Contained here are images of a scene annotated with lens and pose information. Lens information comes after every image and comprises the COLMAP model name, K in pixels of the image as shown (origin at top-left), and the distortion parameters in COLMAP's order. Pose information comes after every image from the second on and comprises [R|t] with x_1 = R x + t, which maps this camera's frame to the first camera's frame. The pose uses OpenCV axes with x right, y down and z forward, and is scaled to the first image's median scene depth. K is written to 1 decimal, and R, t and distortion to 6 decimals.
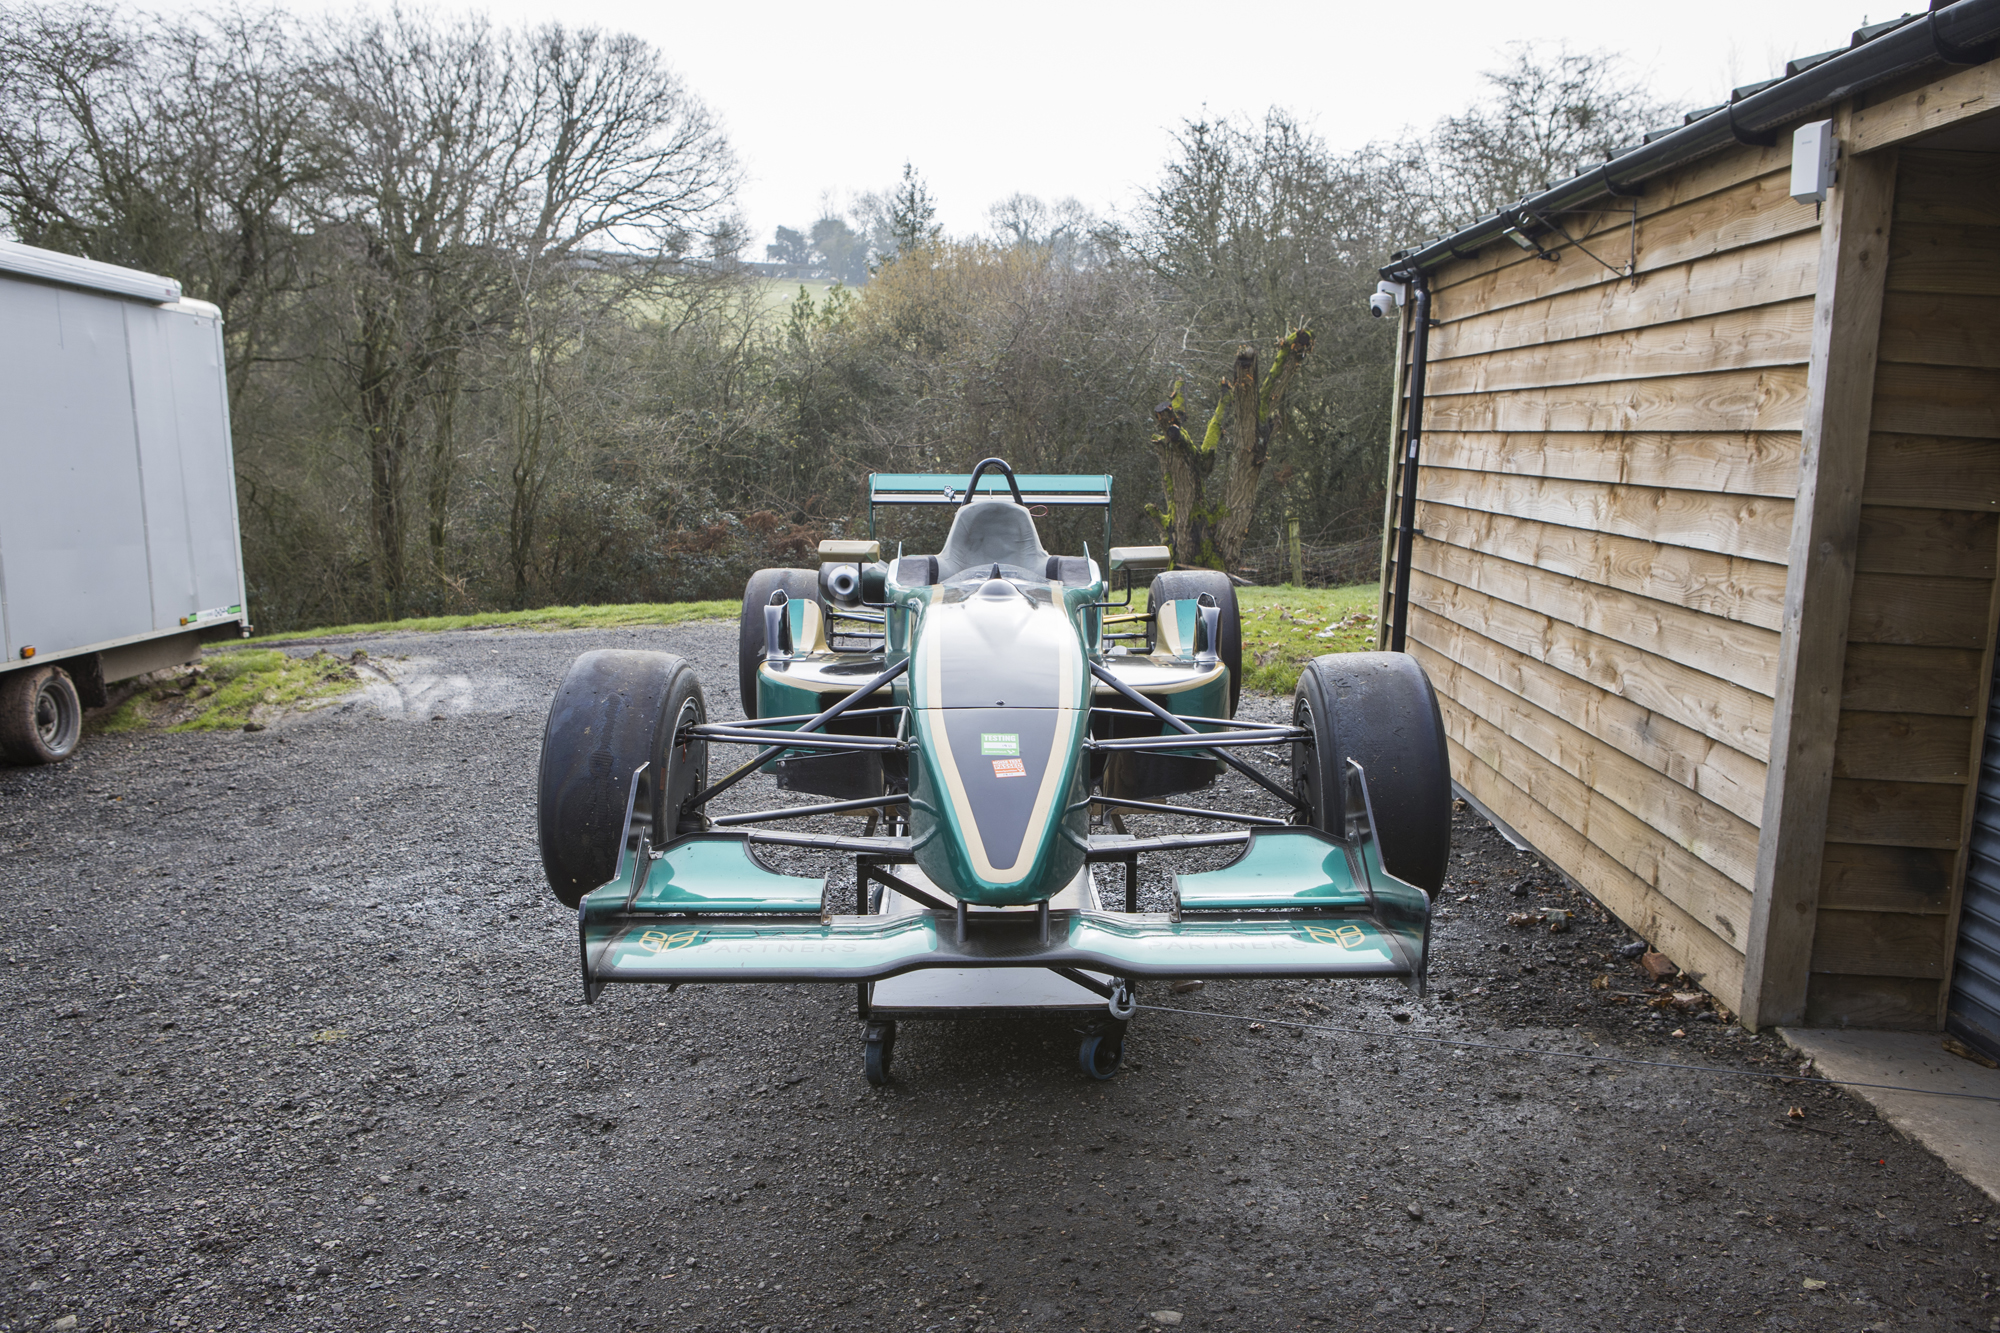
lens RADIAL K [[1732.4, 0, 1004.4], [0, 1732.4, 661.1], [0, 0, 1]] dist [-0.001053, 0.000147]
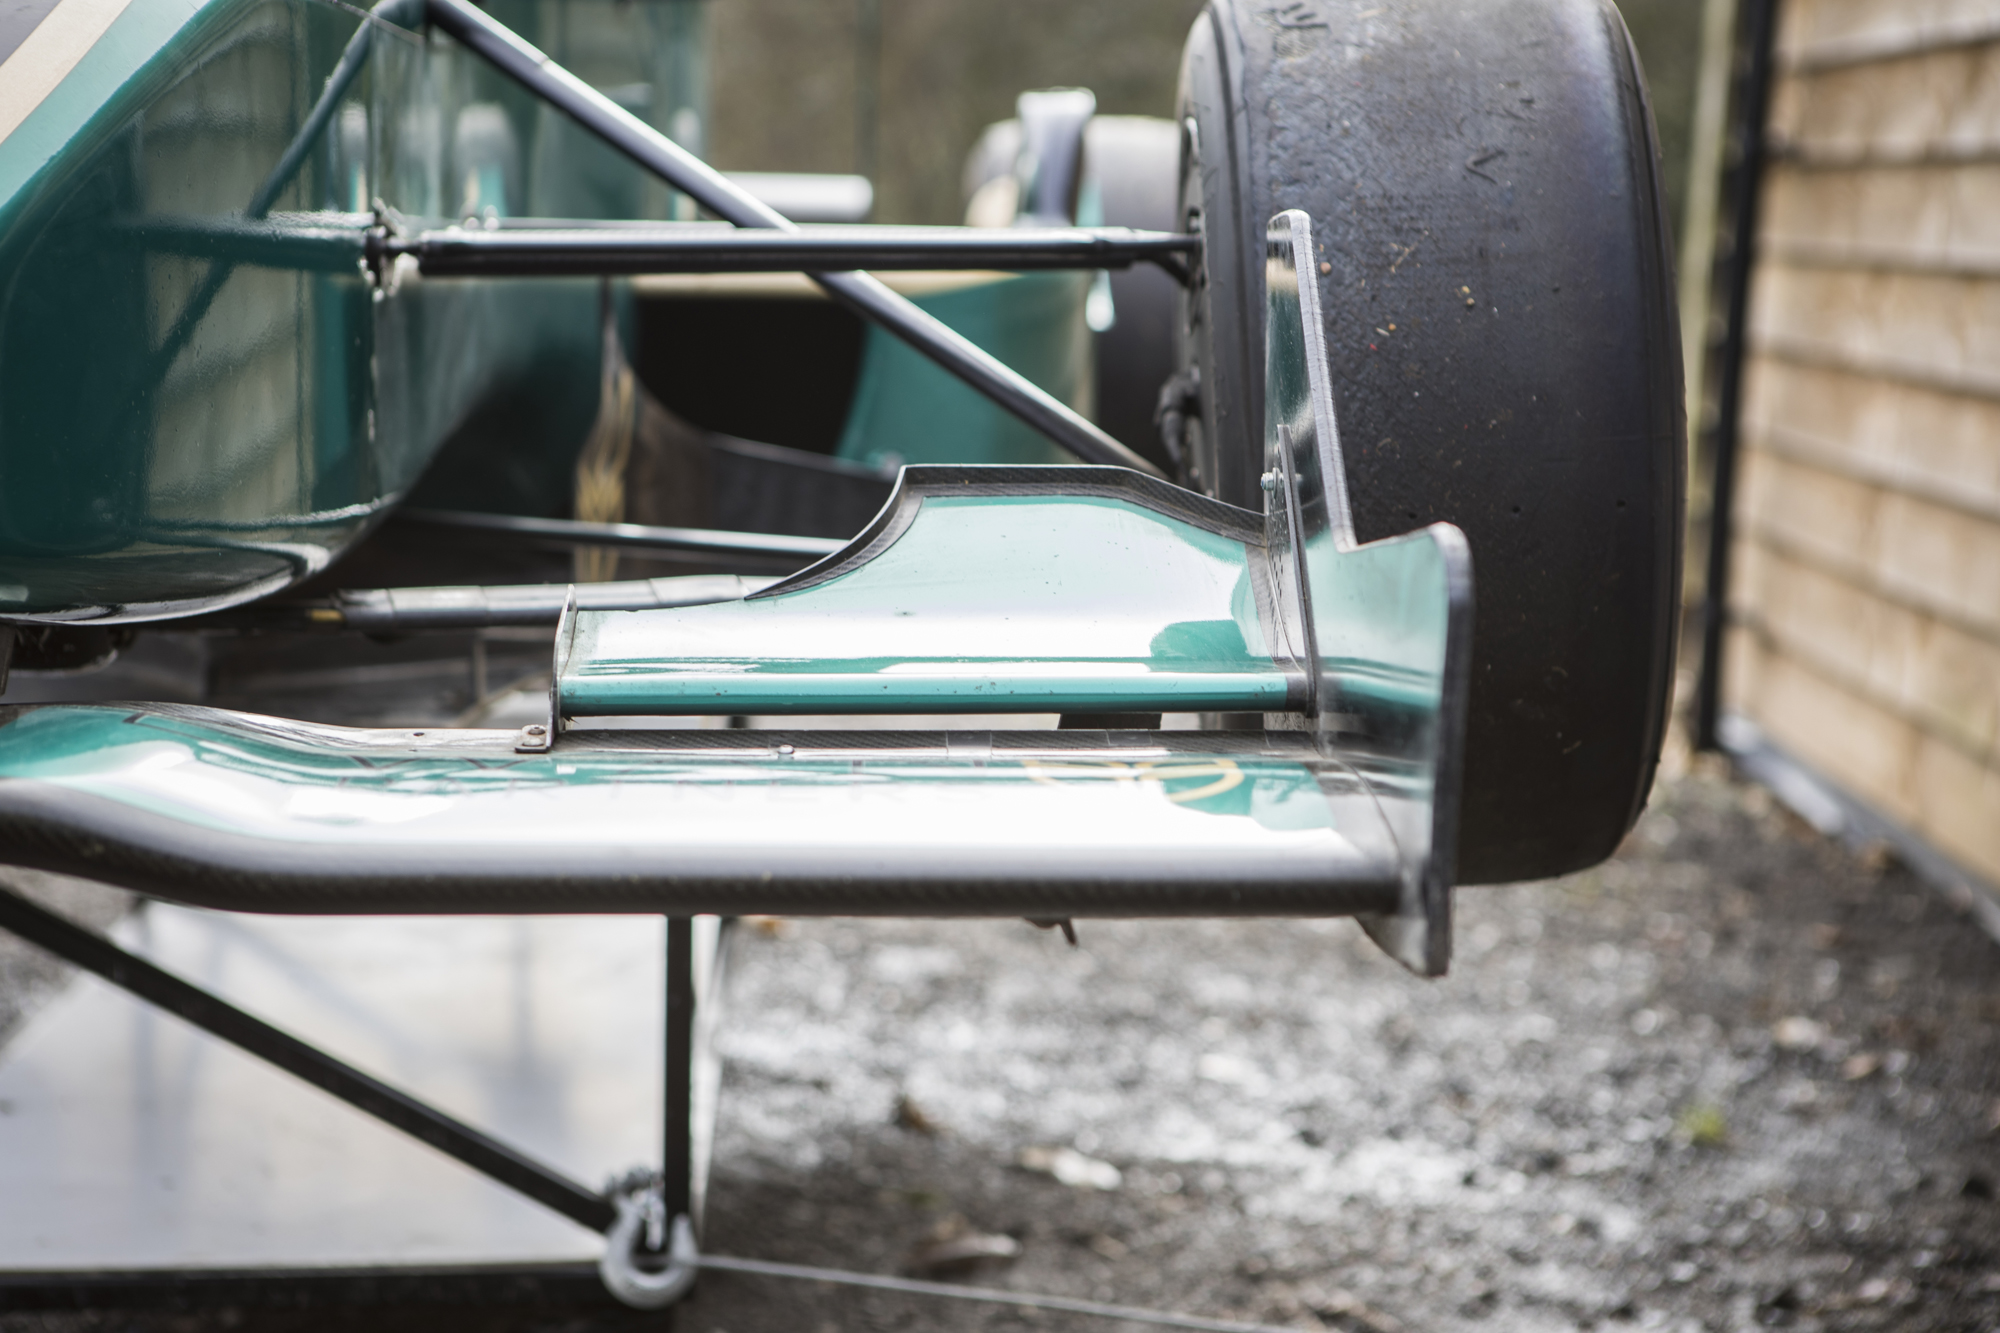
lens RADIAL K [[4073.4, 0, 997.2], [0, 4073.4, 665.2], [0, 0, 1]] dist [0.270648, 0.000000]
pose [[0.999628, 0.007268, 0.026278, 0.113180], [-0.006906, 0.999880, -0.013834, 0.109531], [-0.026376, 0.013647, 0.999559, 0.298994]]
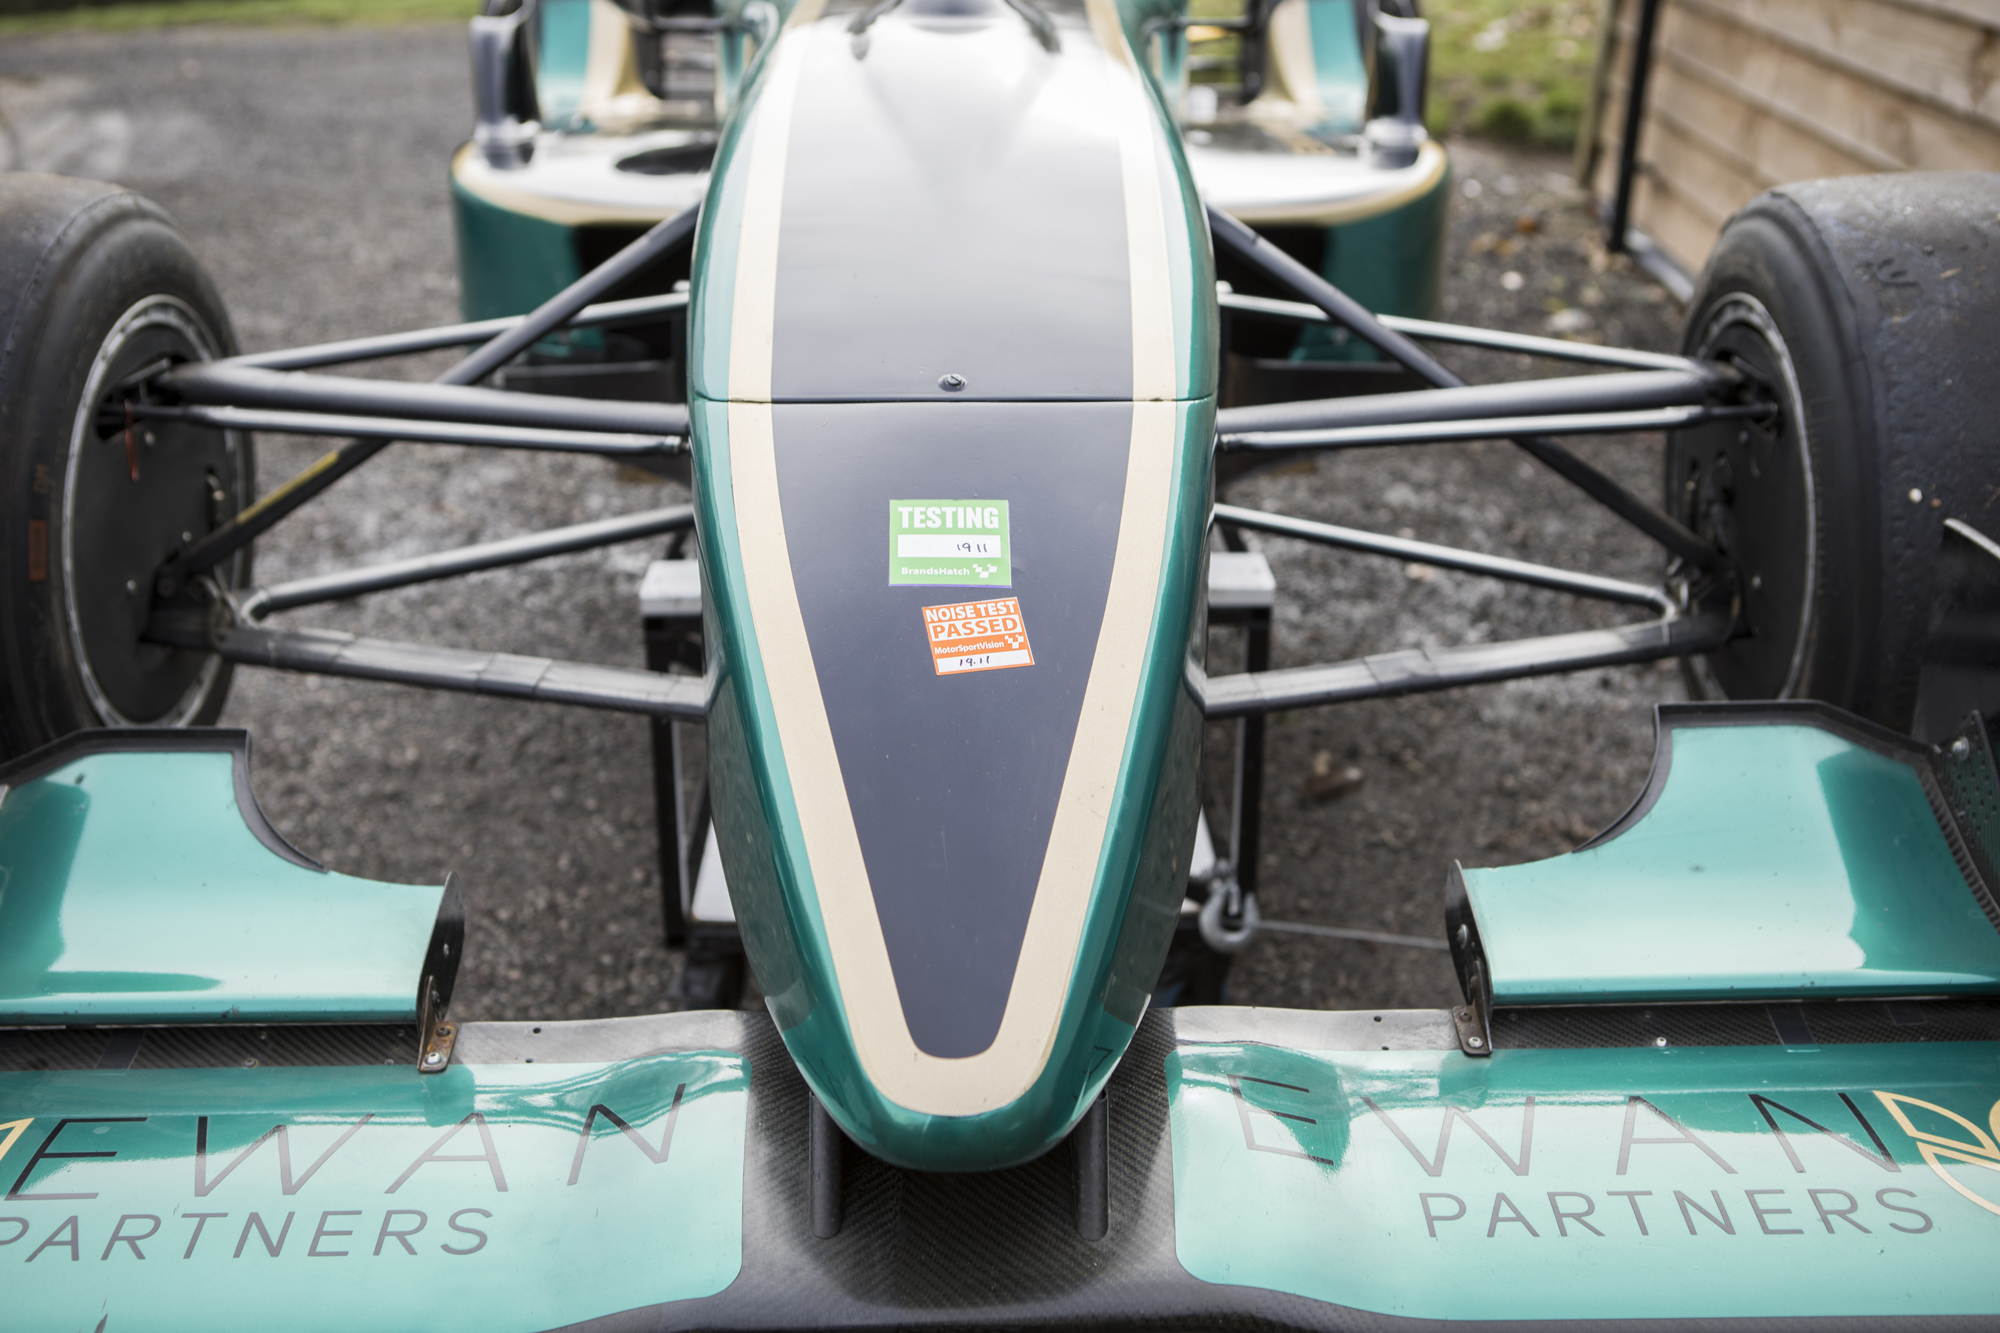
lens RADIAL K [[2226.6, 0, 988.9], [0, 2226.6, 667.6], [0, 0, 1]] dist [0.011976, 0.000000]
pose [[1.000000, -0.000557, -0.000195, 0.003468], [0.000589, 0.964749, 0.263172, -0.027127], [0.000042, -0.263172, 0.964749, 0.453287]]
